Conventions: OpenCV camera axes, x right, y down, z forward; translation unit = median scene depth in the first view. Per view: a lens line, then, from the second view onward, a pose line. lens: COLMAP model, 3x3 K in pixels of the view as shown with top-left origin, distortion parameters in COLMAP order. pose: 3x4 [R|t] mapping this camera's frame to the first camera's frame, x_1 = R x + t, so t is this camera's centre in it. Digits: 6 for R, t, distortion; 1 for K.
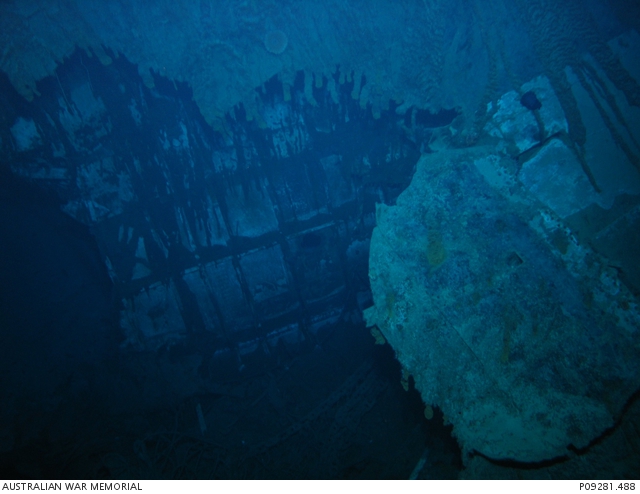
lens RADIAL K [[830.3, 0, 317.6], [0, 830.3, 238.4], [0, 0, 1]] dist [-0.190415, 0.357015]
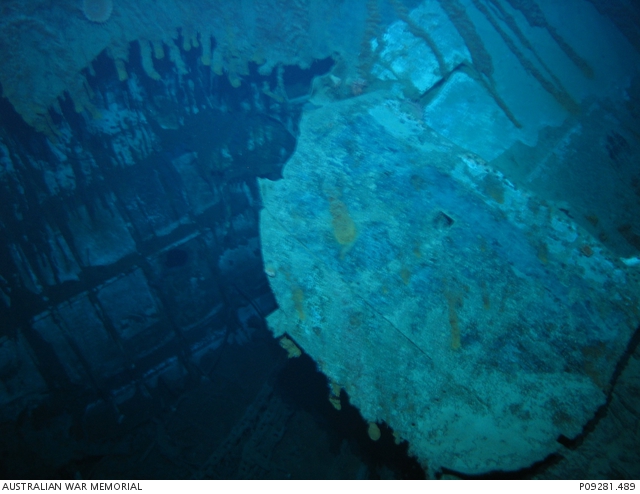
lens RADIAL K [[830.3, 0, 317.6], [0, 830.3, 238.4], [0, 0, 1]] dist [-0.190415, 0.357015]
pose [[0.971073, -0.163321, 0.174196, -0.017107], [0.168033, 0.985702, -0.012548, 0.027389], [-0.169656, 0.041455, 0.984631, 0.195821]]
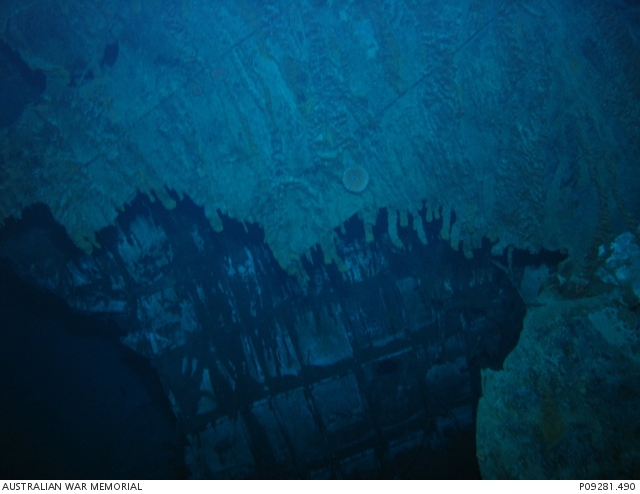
lens RADIAL K [[830.3, 0, 317.6], [0, 830.3, 238.4], [0, 0, 1]] dist [-0.190415, 0.357015]
pose [[0.997806, -0.030725, -0.058641, -0.041089], [0.025754, 0.996156, -0.083730, -0.097838], [0.060989, 0.082036, 0.994762, 0.093233]]
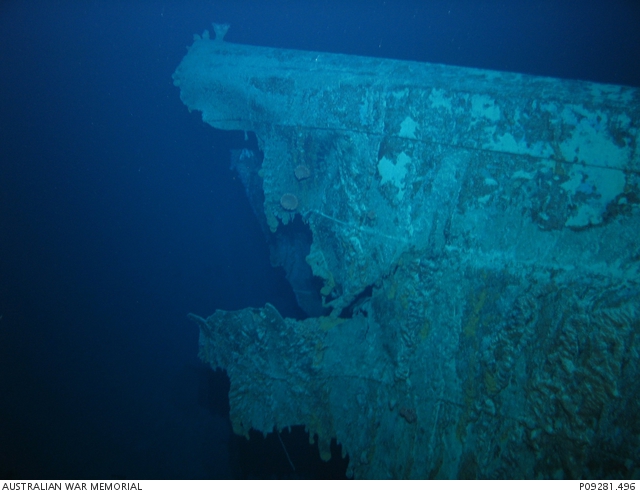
lens RADIAL K [[830.3, 0, 317.6], [0, 830.3, 238.4], [0, 0, 1]] dist [-0.190415, 0.357015]
pose [[0.493207, 0.613284, -0.616952, 0.148972], [-0.535661, 0.772916, 0.340101, -0.705711], [0.685431, 0.162737, 0.709720, 0.310424]]
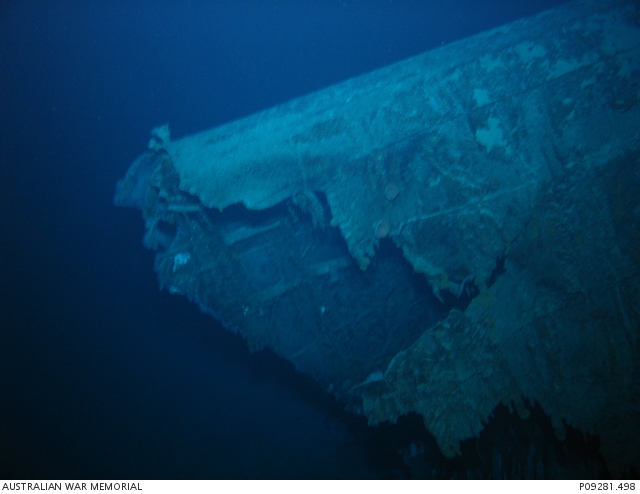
lens RADIAL K [[830.3, 0, 317.6], [0, 830.3, 238.4], [0, 0, 1]] dist [-0.190415, 0.357015]
pose [[0.978586, 0.126952, -0.162026, -0.367148], [-0.124135, 0.991886, 0.027435, -0.418235], [0.164194, -0.006734, 0.986405, 0.012331]]
